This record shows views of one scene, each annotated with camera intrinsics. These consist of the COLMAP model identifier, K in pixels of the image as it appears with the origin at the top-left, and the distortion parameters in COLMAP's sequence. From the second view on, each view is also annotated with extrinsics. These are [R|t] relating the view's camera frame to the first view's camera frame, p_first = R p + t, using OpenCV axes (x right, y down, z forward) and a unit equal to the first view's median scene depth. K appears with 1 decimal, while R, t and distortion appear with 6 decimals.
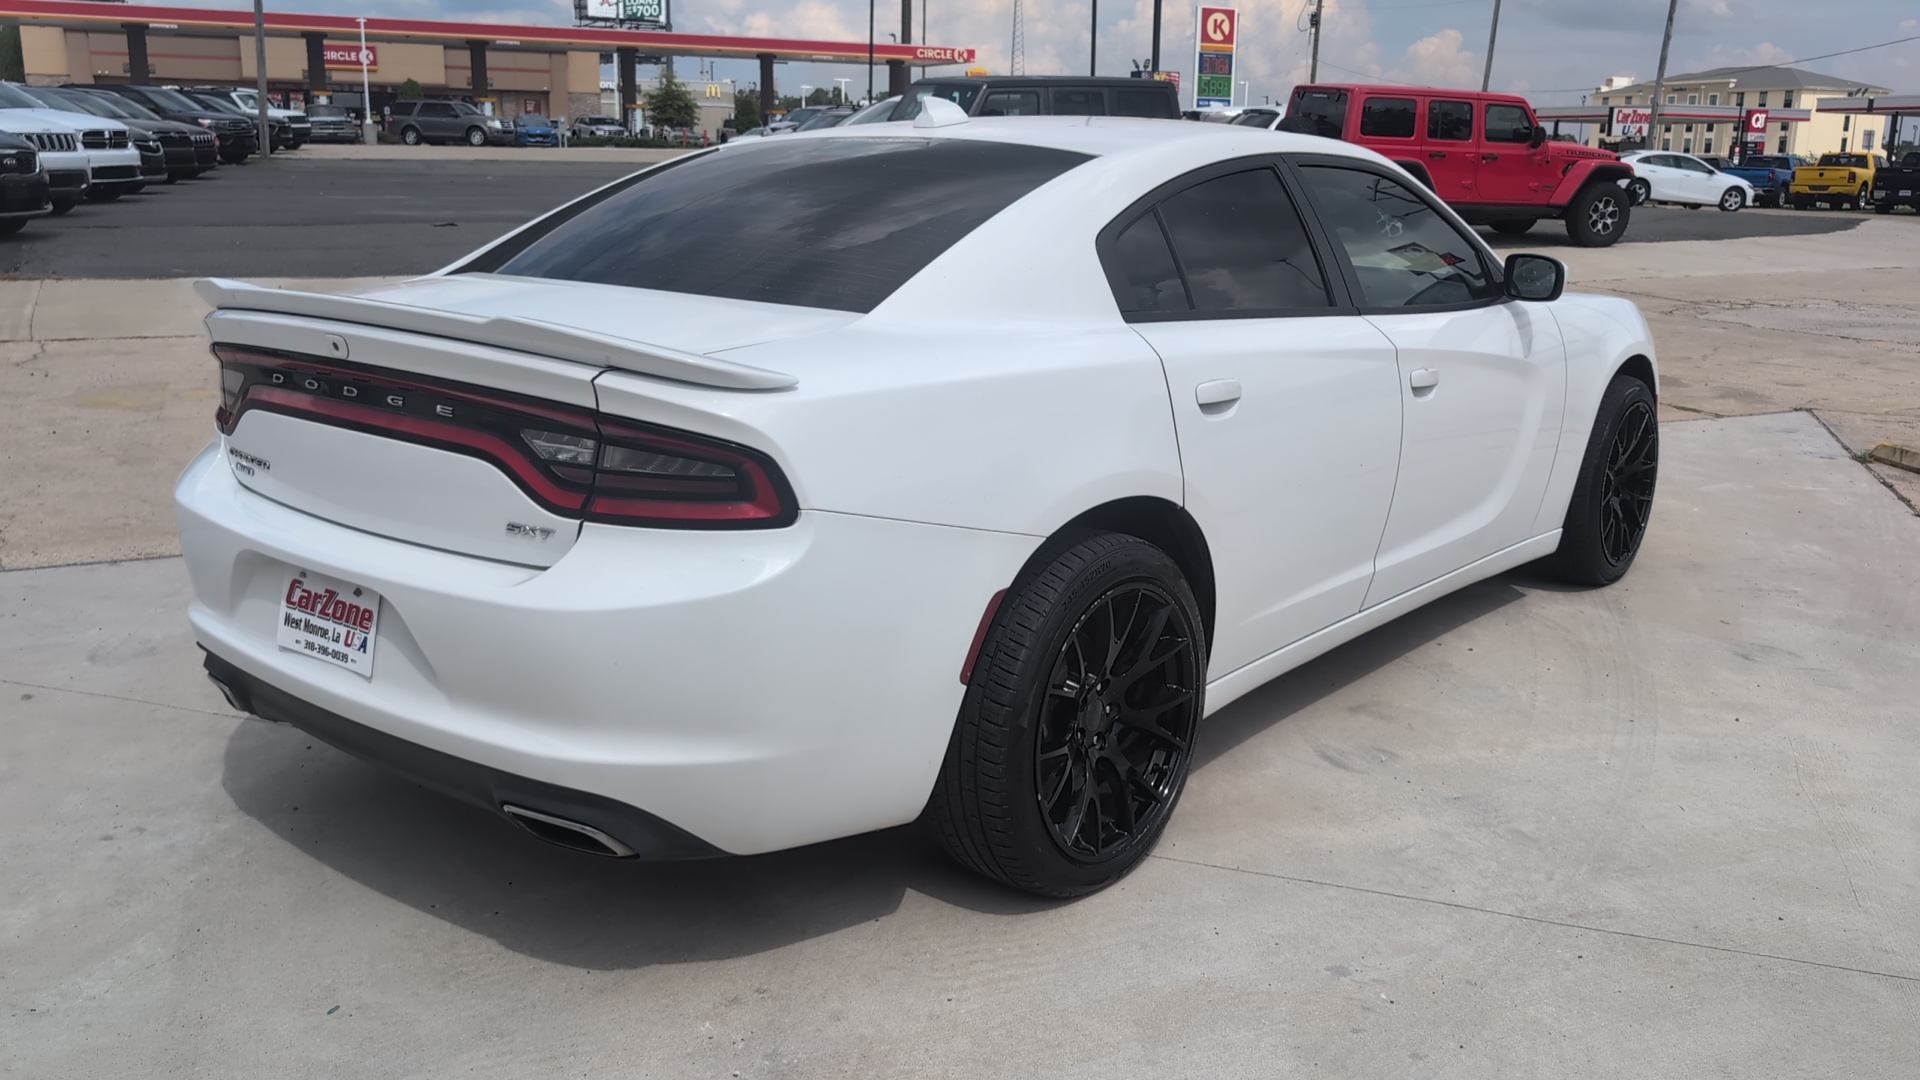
lens RADIAL K [[1634.1, 0, 961.5], [0, 1634.1, 500.4], [0, 0, 1]] dist [0.016759, 0.001904]
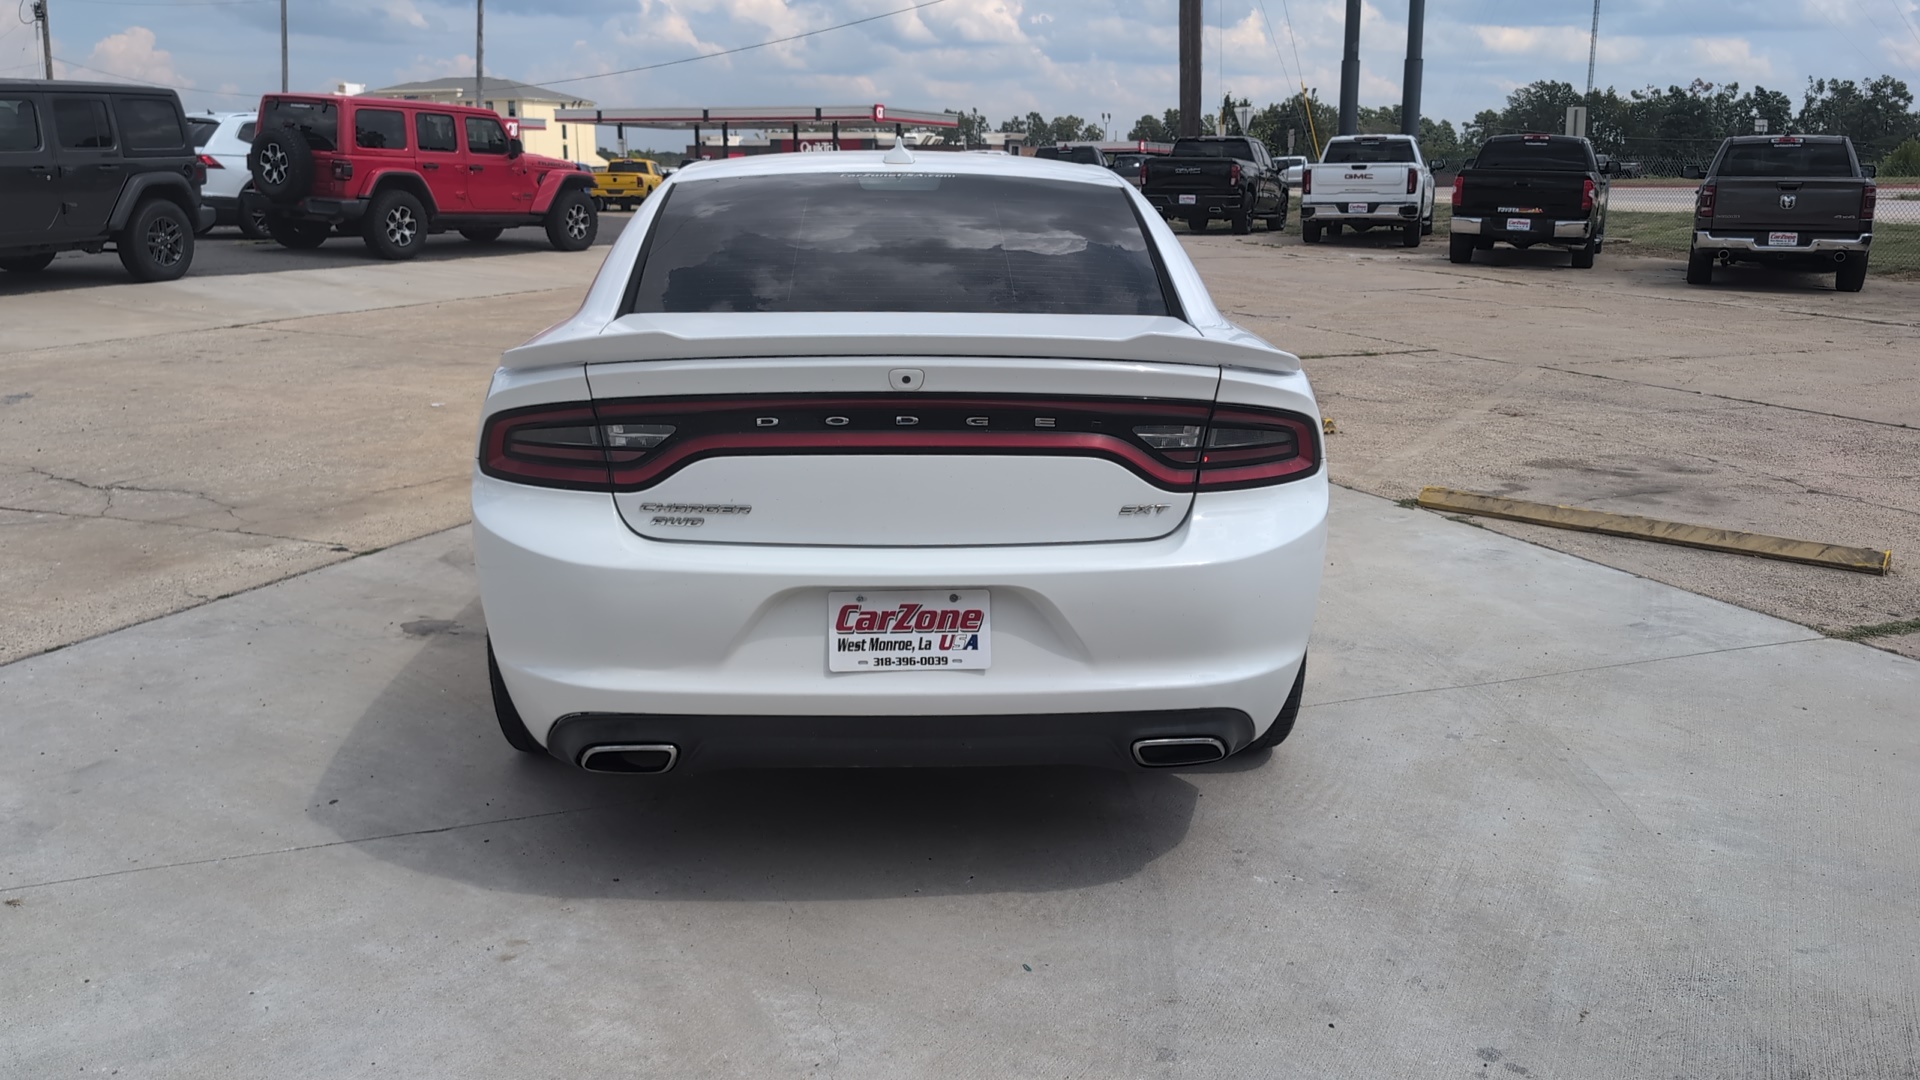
lens RADIAL K [[1628.7, 0, 970.6], [0, 1628.7, 528.6], [0, 0, 1]] dist [0.011249, -0.012572]
pose [[0.750495, -0.152200, 0.643112, -0.142010], [0.143261, 0.987448, 0.066509, -0.008243], [-0.645162, 0.042218, 0.762878, 0.020707]]
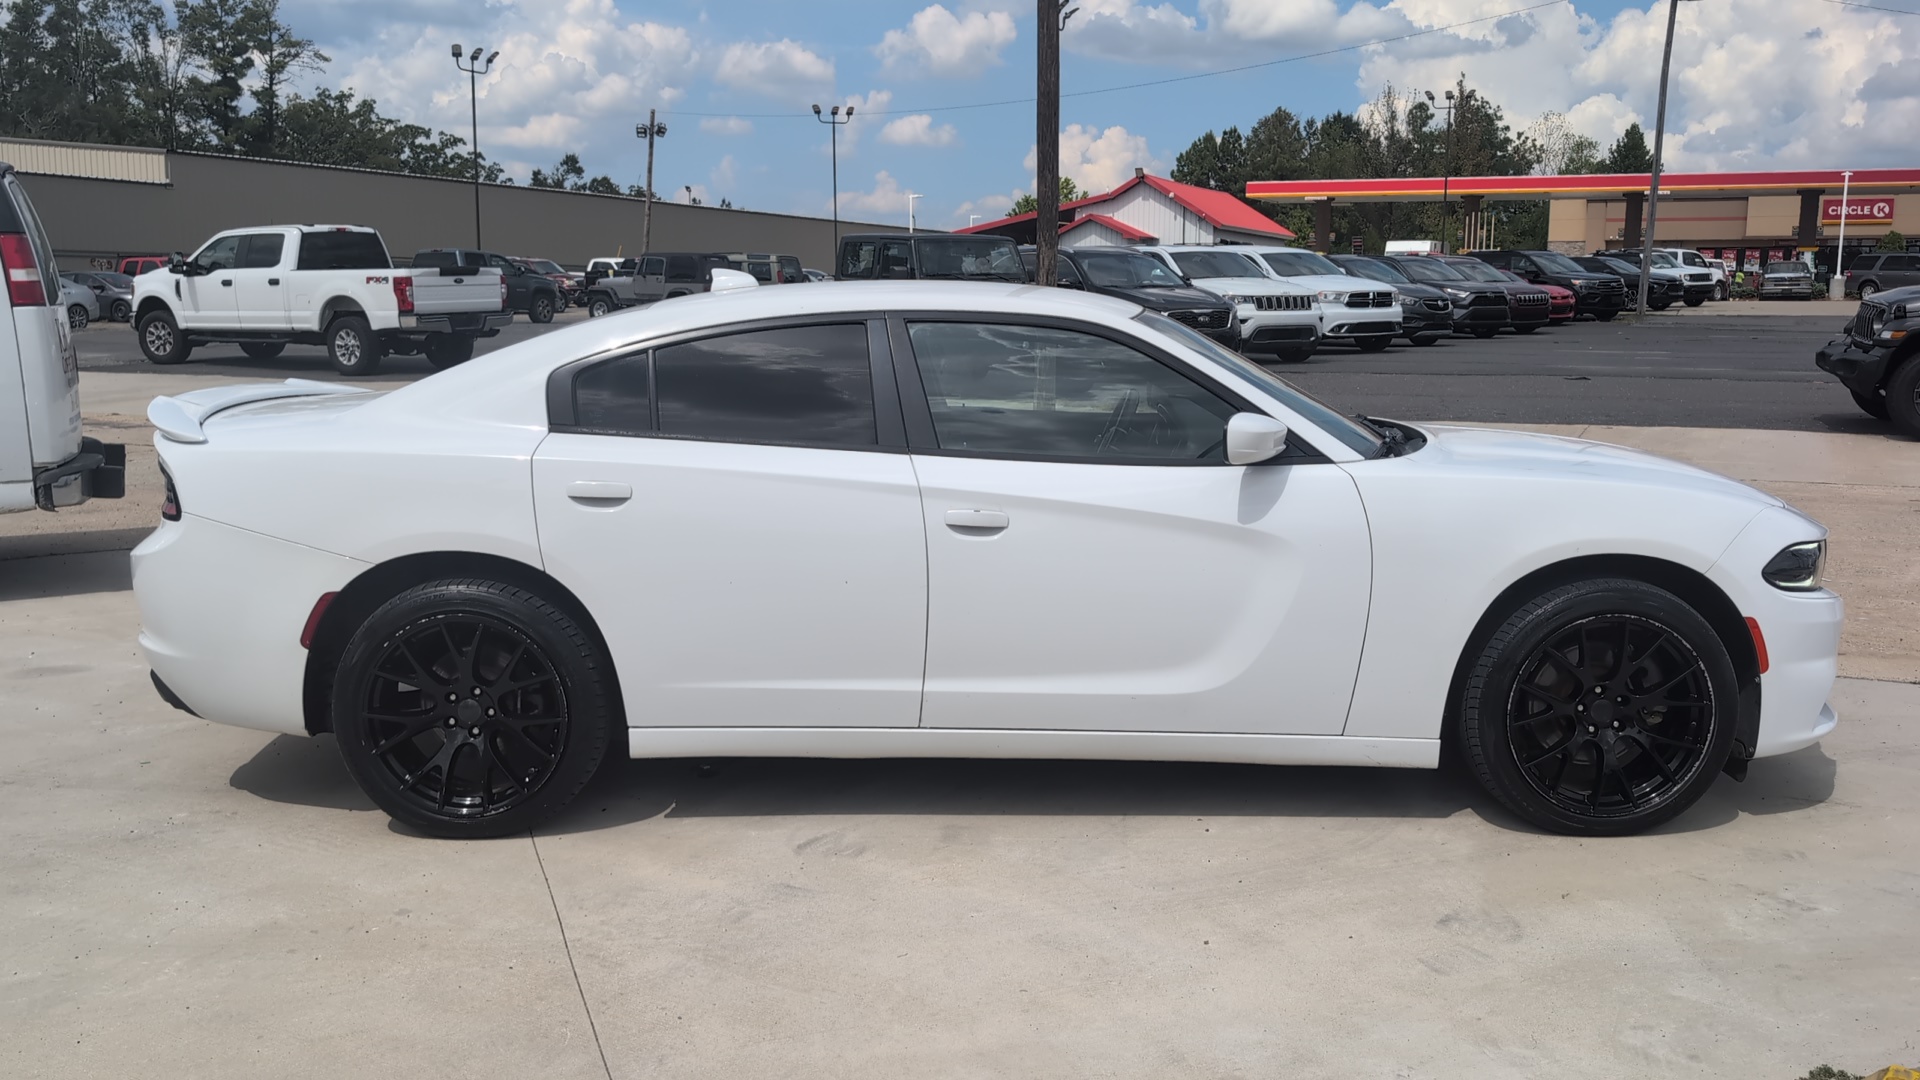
lens RADIAL K [[1628.7, 0, 970.6], [0, 1628.7, 528.6], [0, 0, 1]] dist [0.011249, -0.012572]
pose [[0.627579, 0.099028, -0.772229, 0.210120], [-0.157318, 0.987547, -0.001210, -0.012641], [0.762493, 0.122245, 0.635343, 0.065821]]
